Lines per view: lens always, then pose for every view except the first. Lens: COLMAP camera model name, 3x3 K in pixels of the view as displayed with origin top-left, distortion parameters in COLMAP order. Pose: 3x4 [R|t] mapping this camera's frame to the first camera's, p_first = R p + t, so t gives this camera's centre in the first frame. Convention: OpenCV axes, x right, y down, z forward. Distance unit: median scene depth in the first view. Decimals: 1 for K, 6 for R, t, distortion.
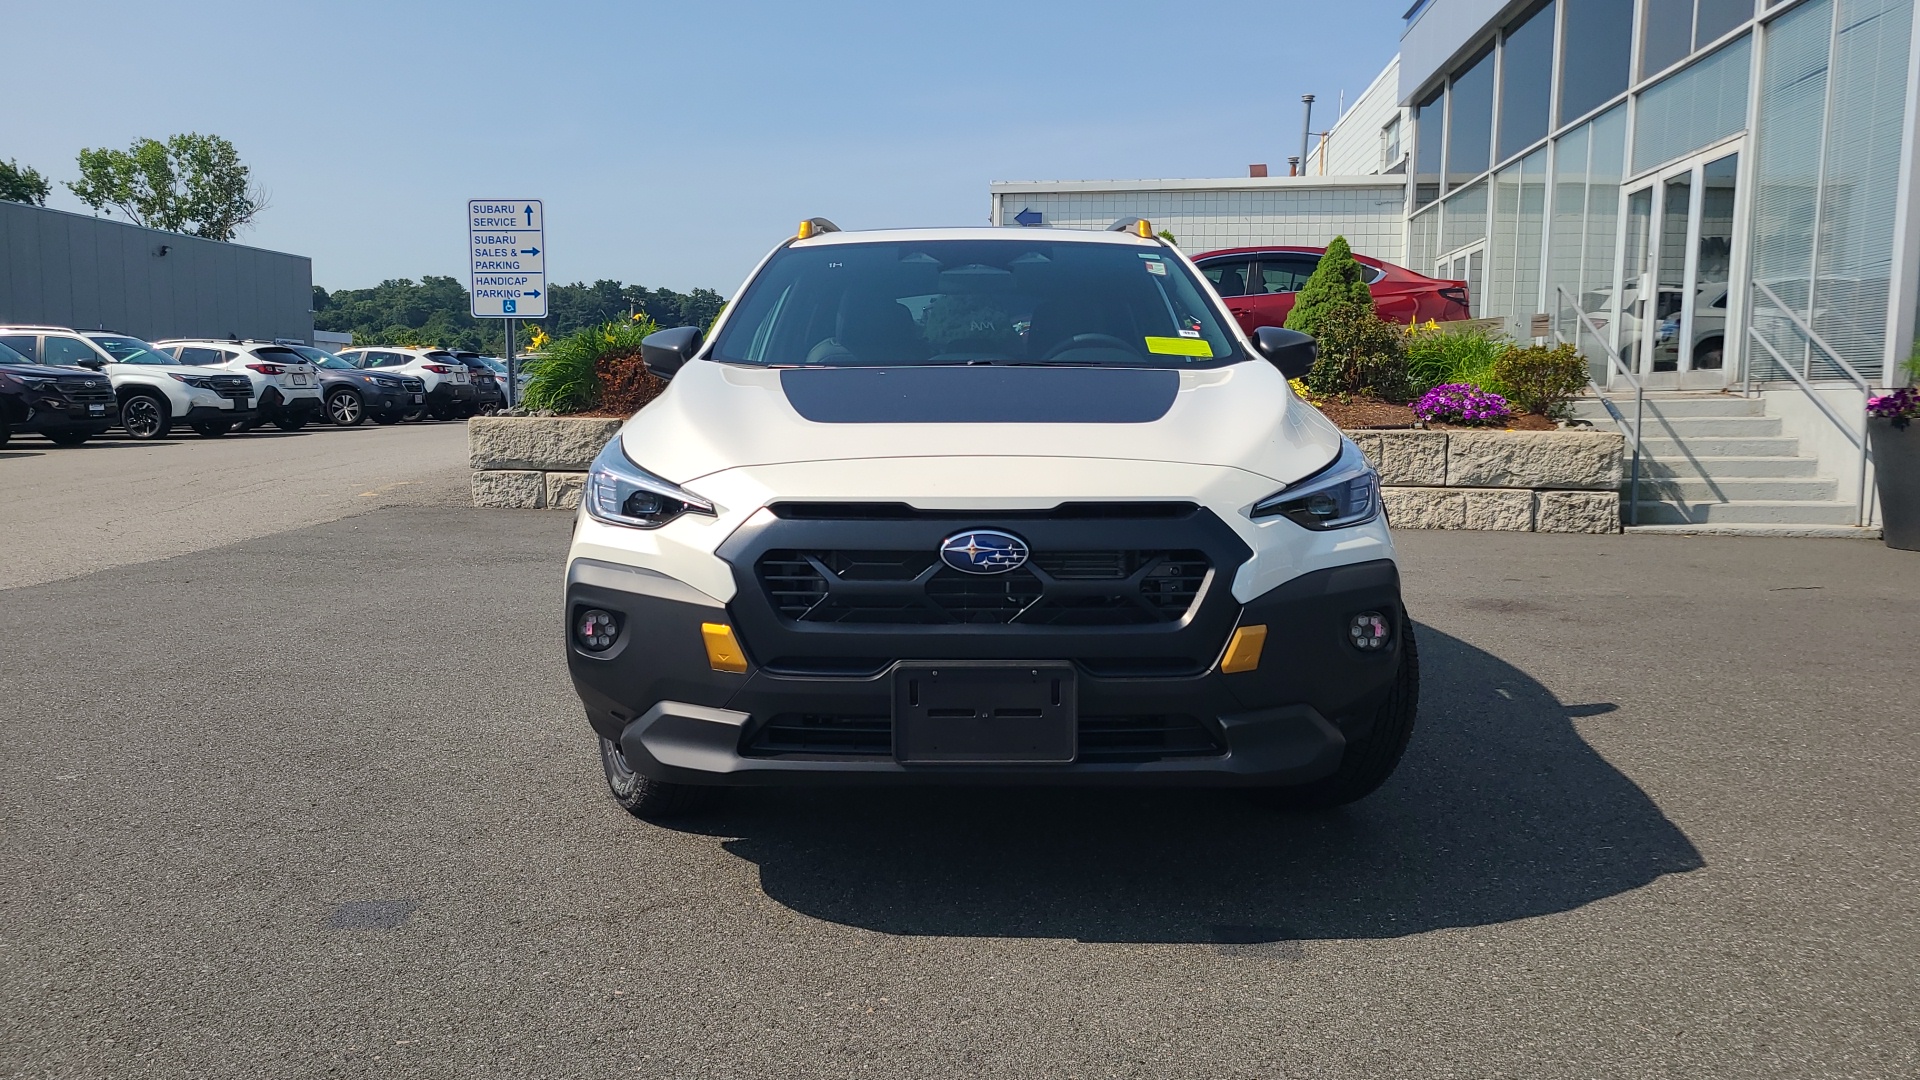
lens RADIAL K [[1441.2, 0, 951.9], [0, 1441.2, 528.6], [0, 0, 1]] dist [0.050592, -0.044583]
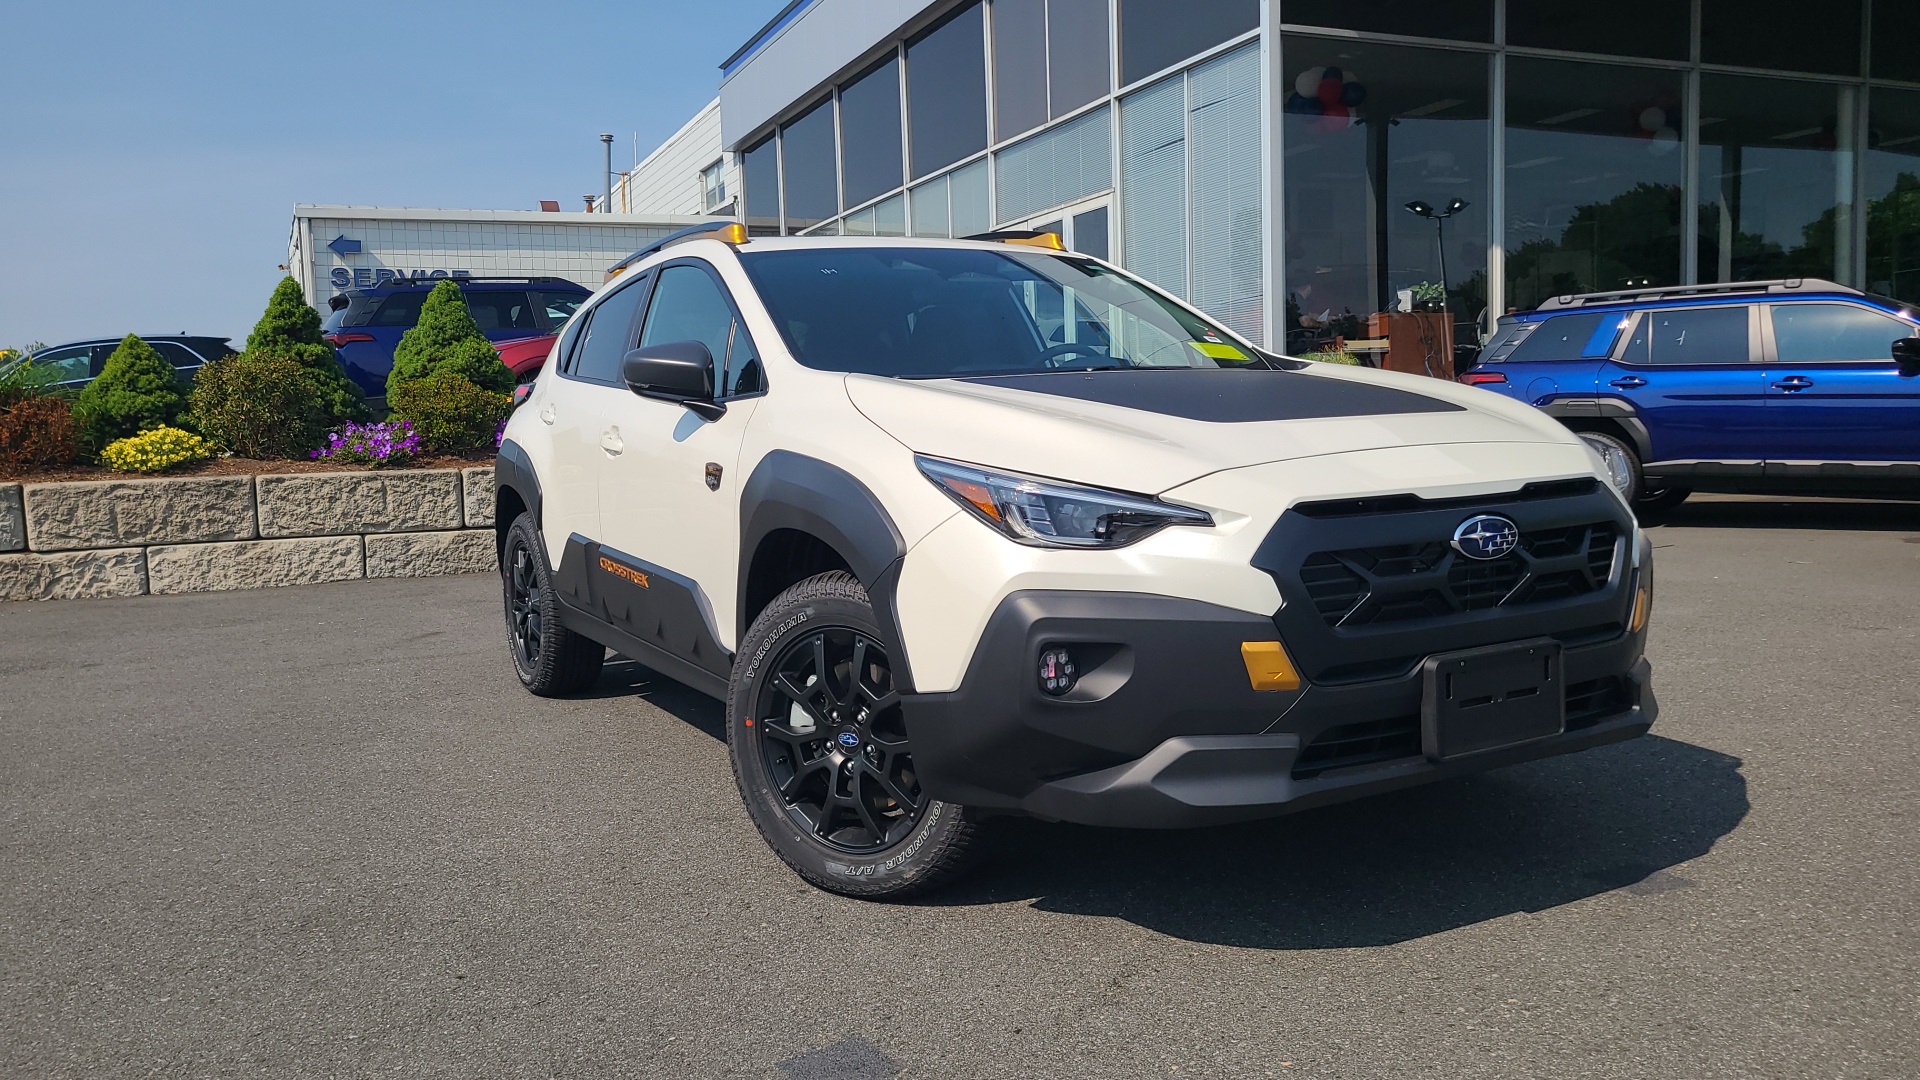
lens RADIAL K [[1441.2, 0, 951.9], [0, 1441.2, 528.6], [0, 0, 1]] dist [0.050592, -0.044583]
pose [[0.861703, -0.071538, 0.502344, -0.688283], [0.085968, 0.996282, -0.005589, -0.013829], [-0.500077, 0.048001, 0.864650, 0.269784]]
